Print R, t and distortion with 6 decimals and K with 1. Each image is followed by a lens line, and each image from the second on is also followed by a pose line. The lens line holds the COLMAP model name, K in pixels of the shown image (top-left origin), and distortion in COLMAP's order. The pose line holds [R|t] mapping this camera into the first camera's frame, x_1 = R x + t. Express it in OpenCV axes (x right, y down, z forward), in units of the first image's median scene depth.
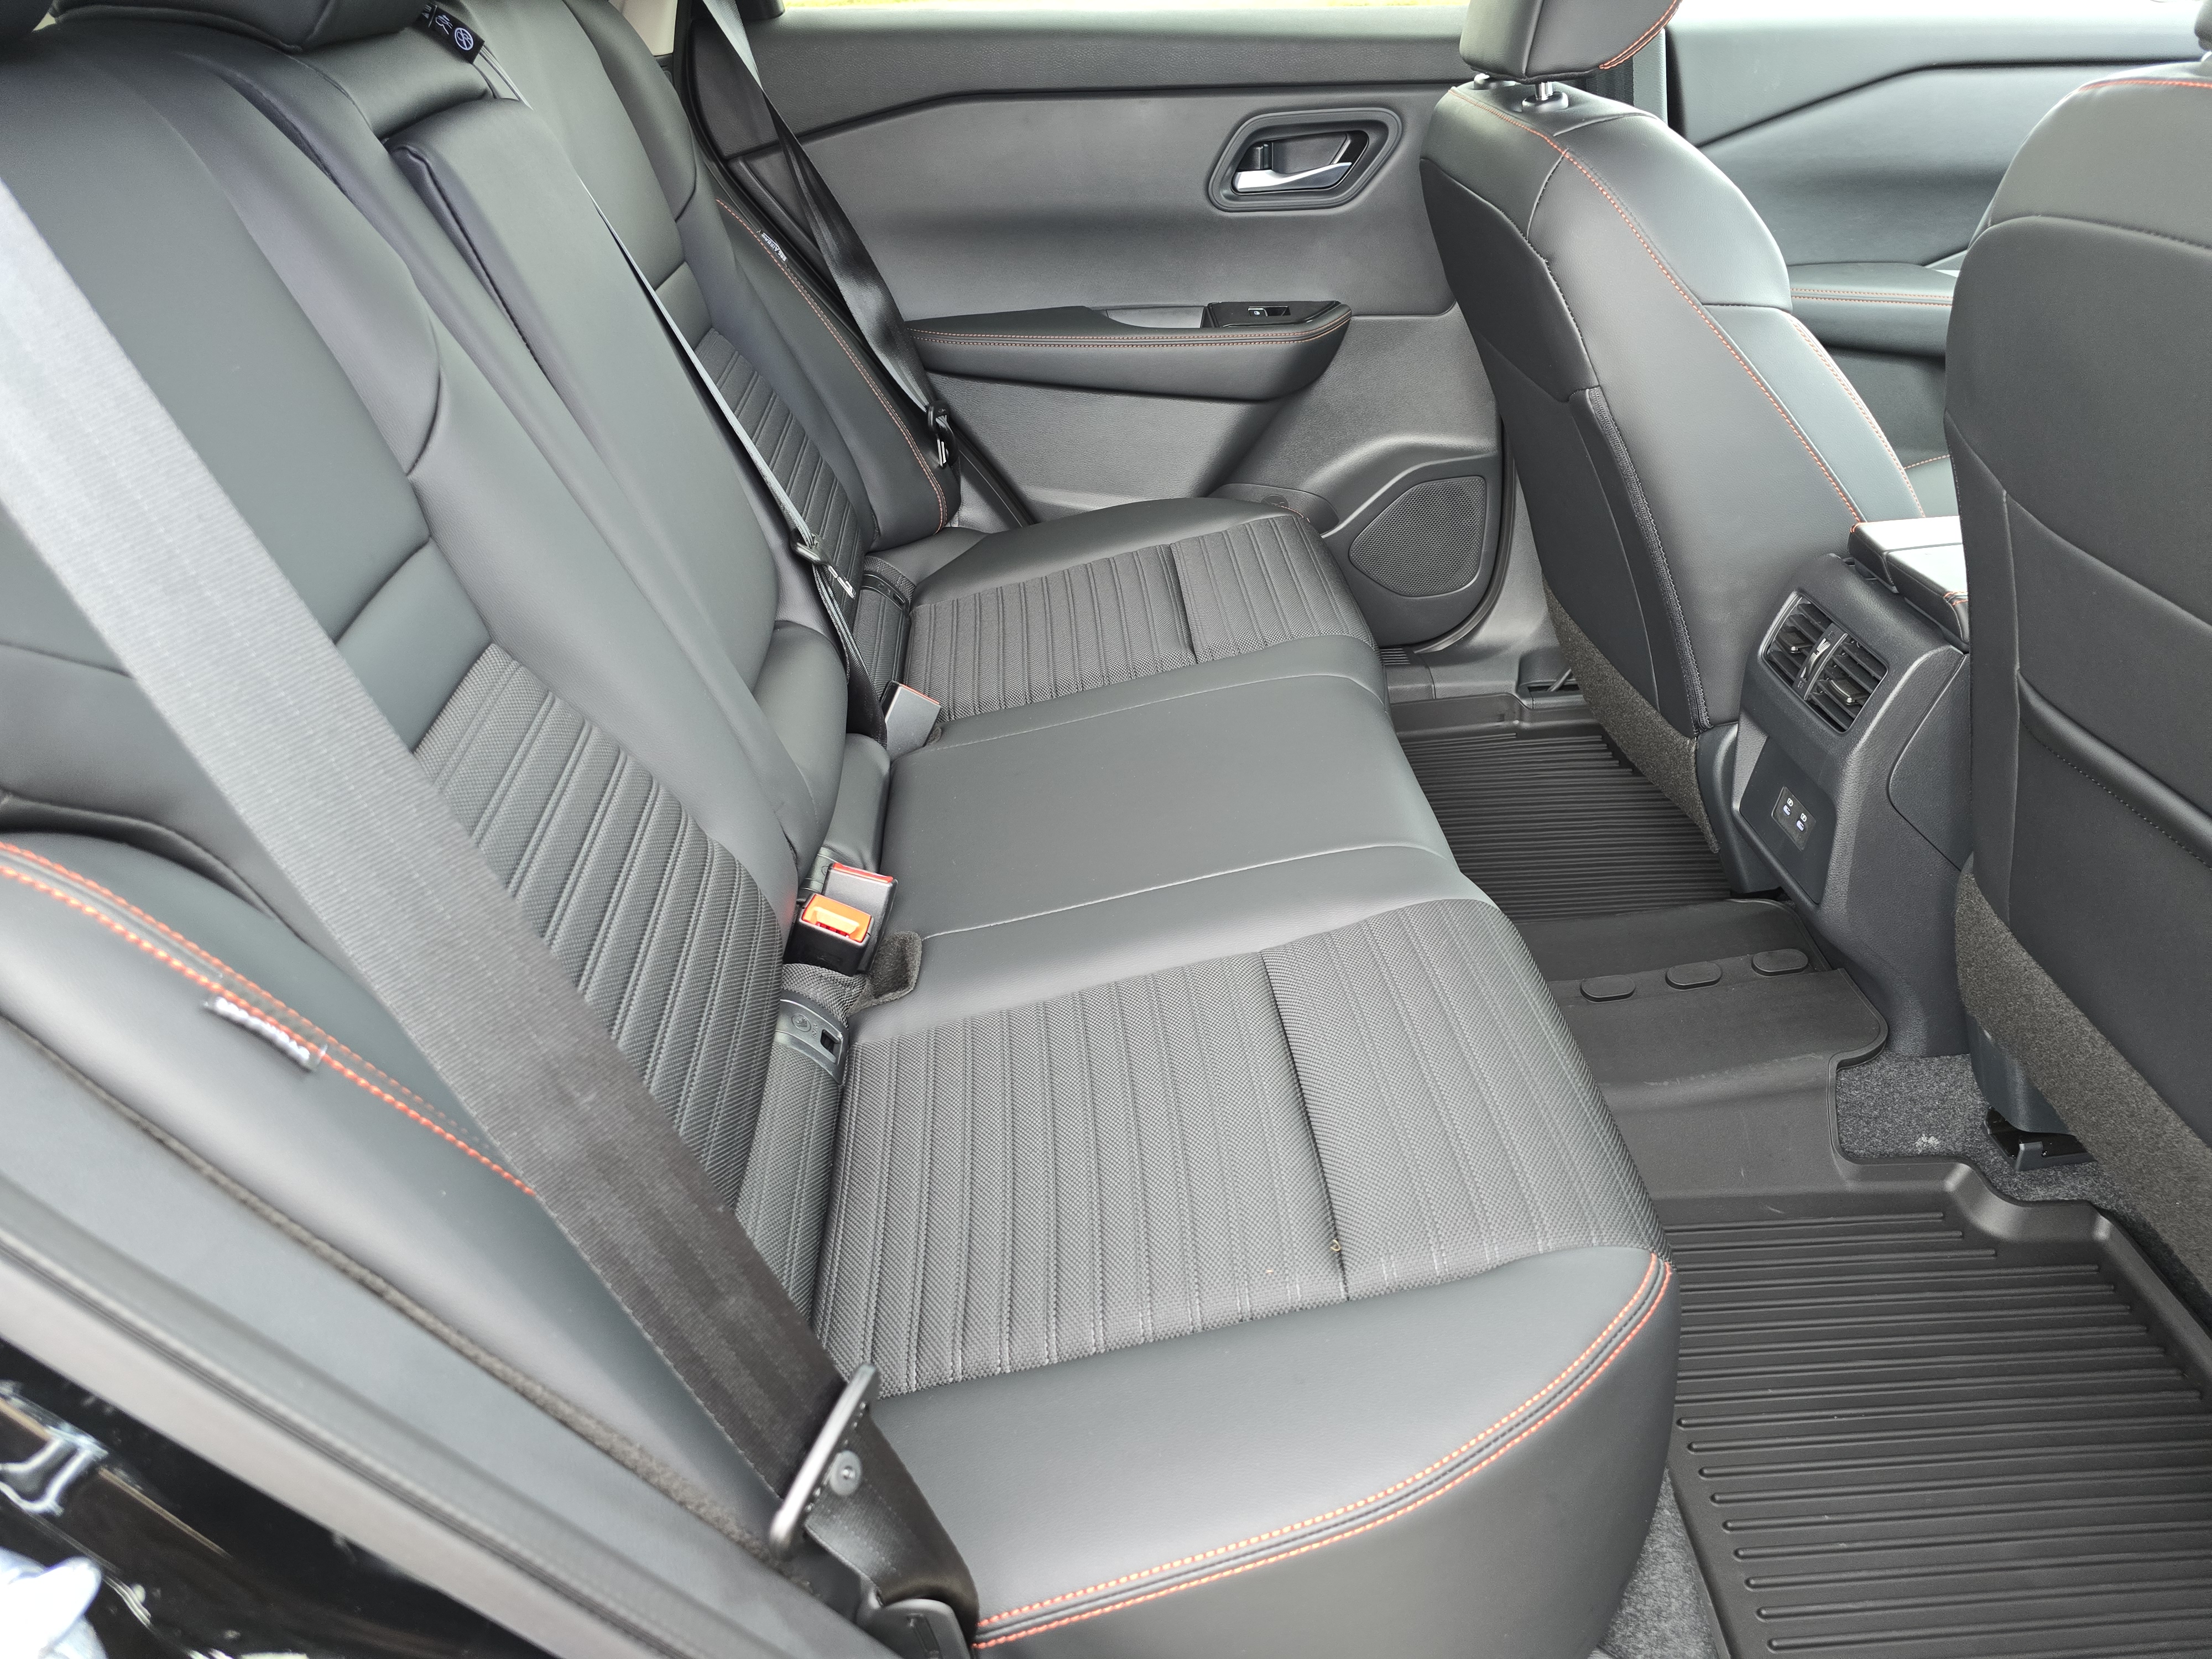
lens RADIAL K [[1491.8, 0, 1109.5], [0, 1491.8, 831.8], [0, 0, 1]] dist [0.020175, -0.011535]
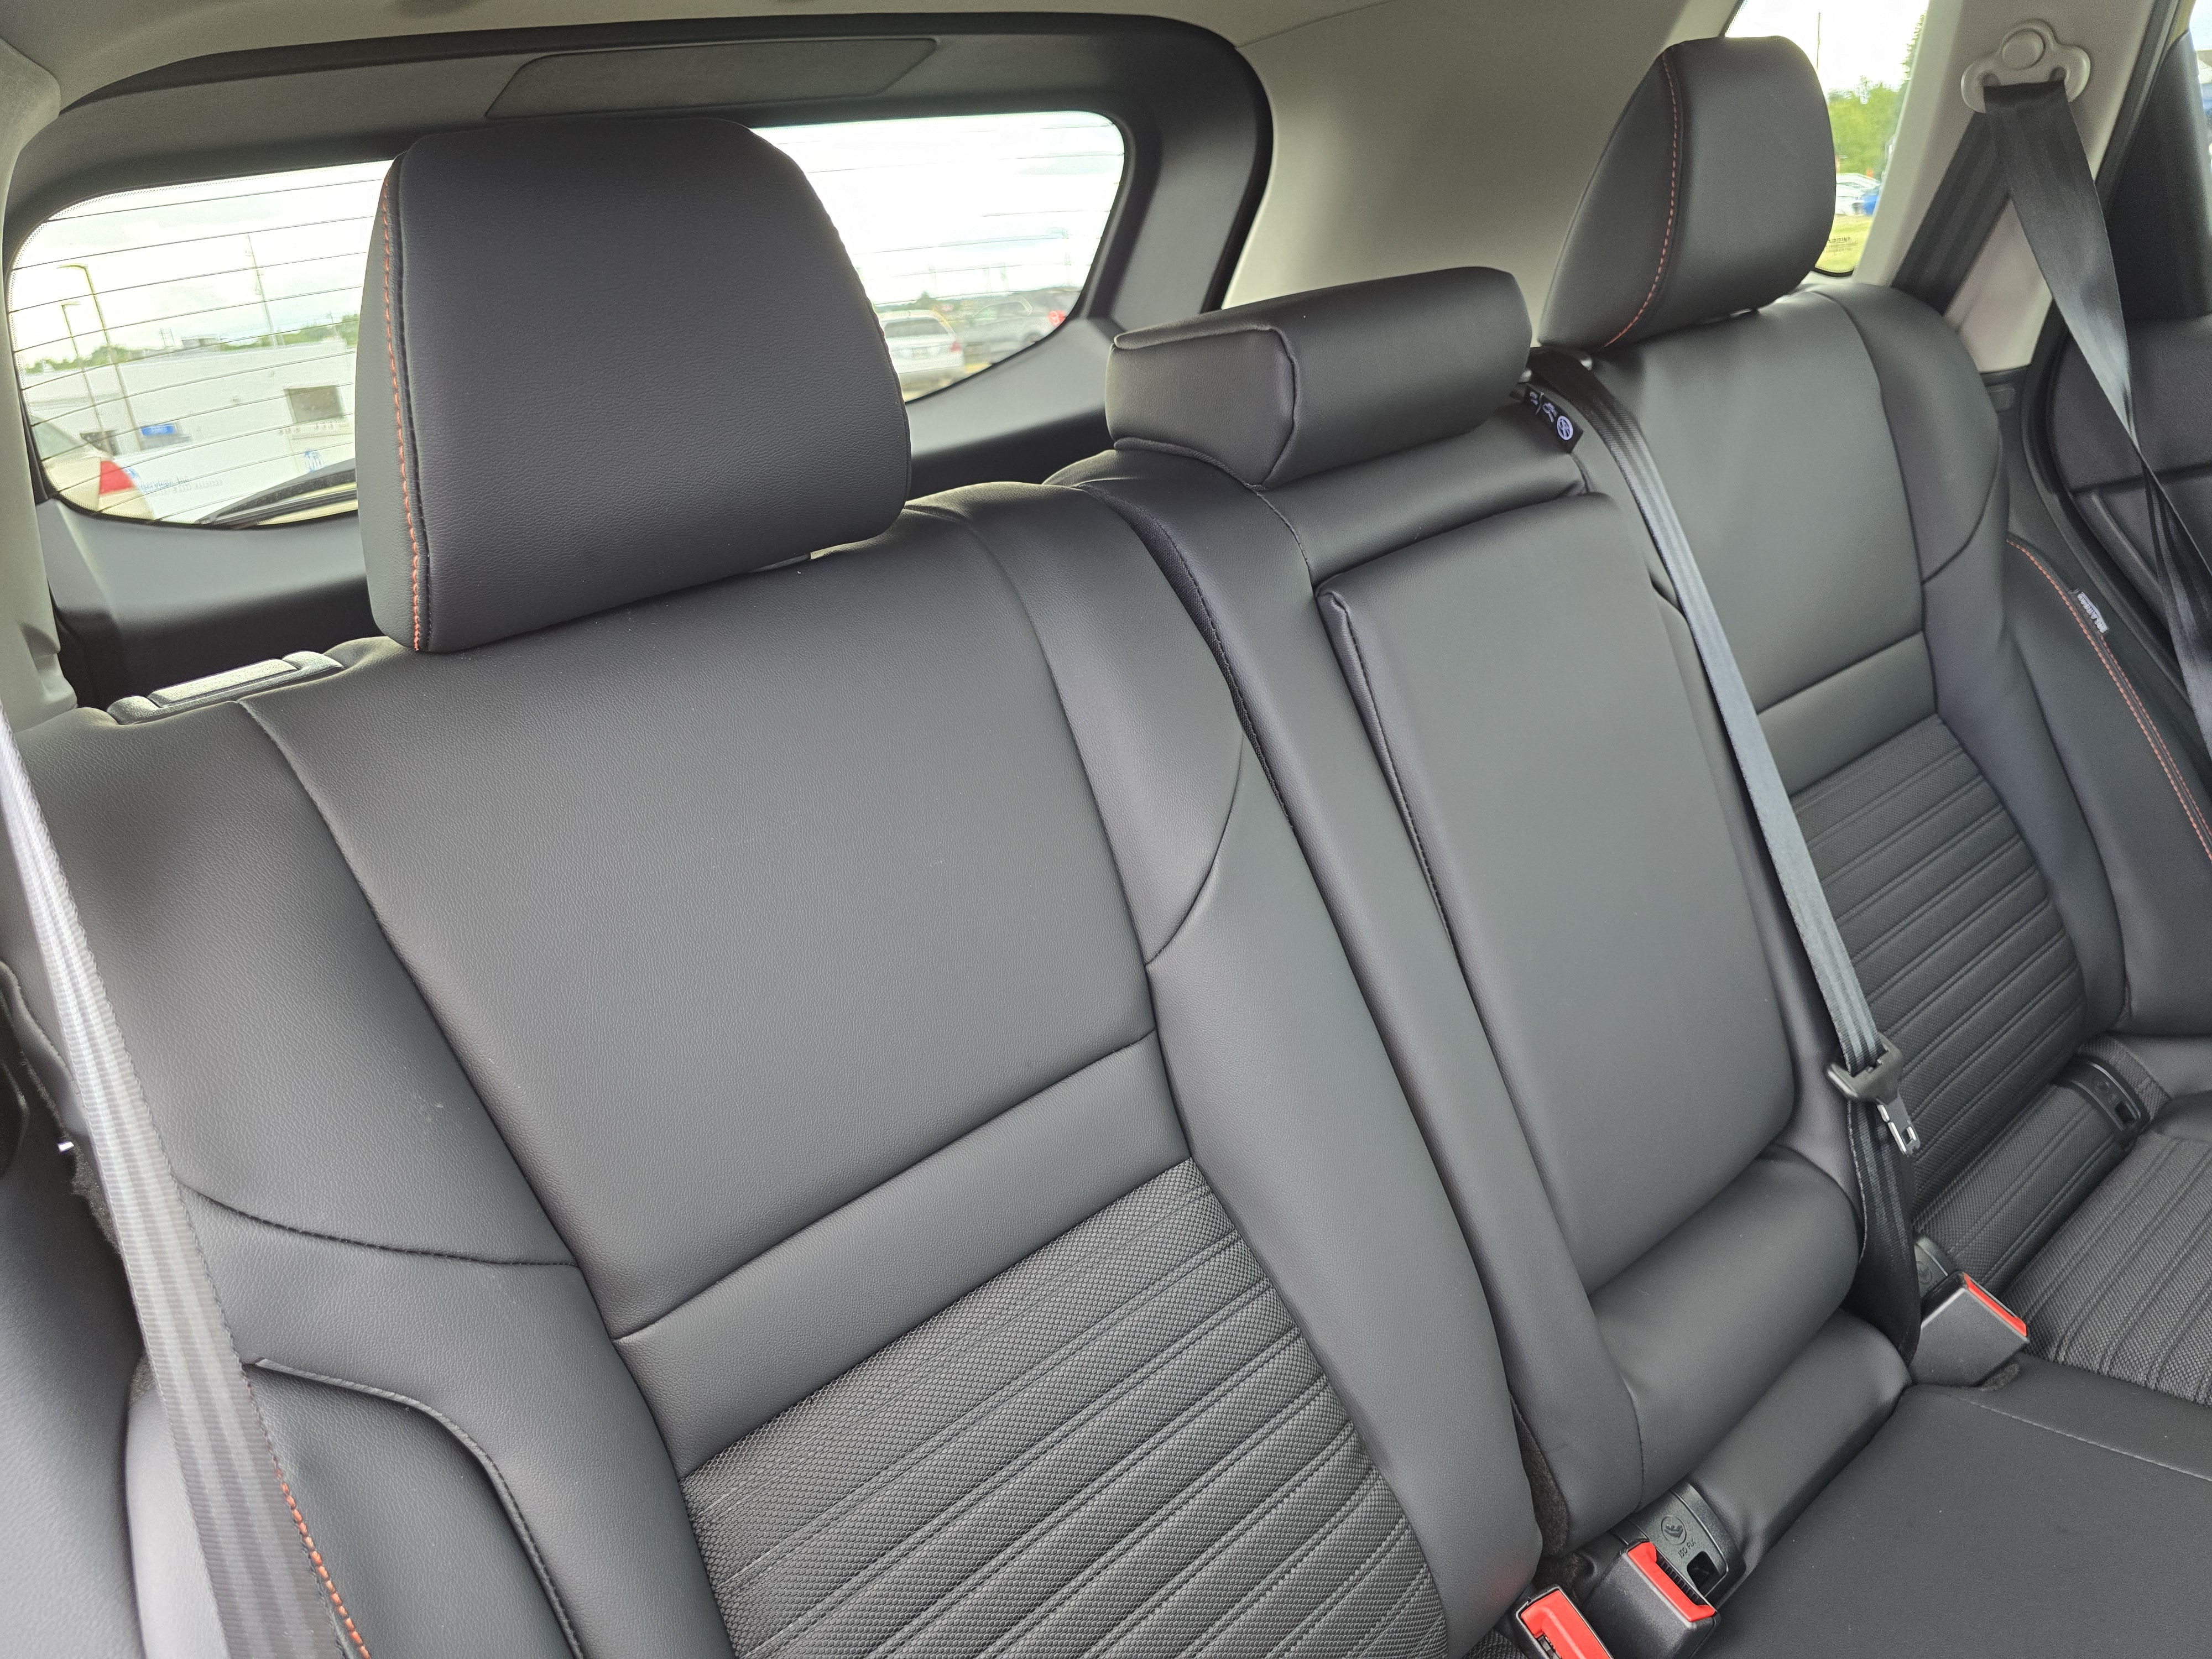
lens RADIAL K [[1491.8, 0, 1105.3], [0, 1491.8, 830.4], [0, 0, 1]] dist [0.020175, -0.011535]
pose [[0.581909, 0.252747, -0.772982, 0.115017], [-0.328252, 0.942612, 0.061100, -0.219893], [0.744065, 0.218178, 0.631479, 0.245381]]
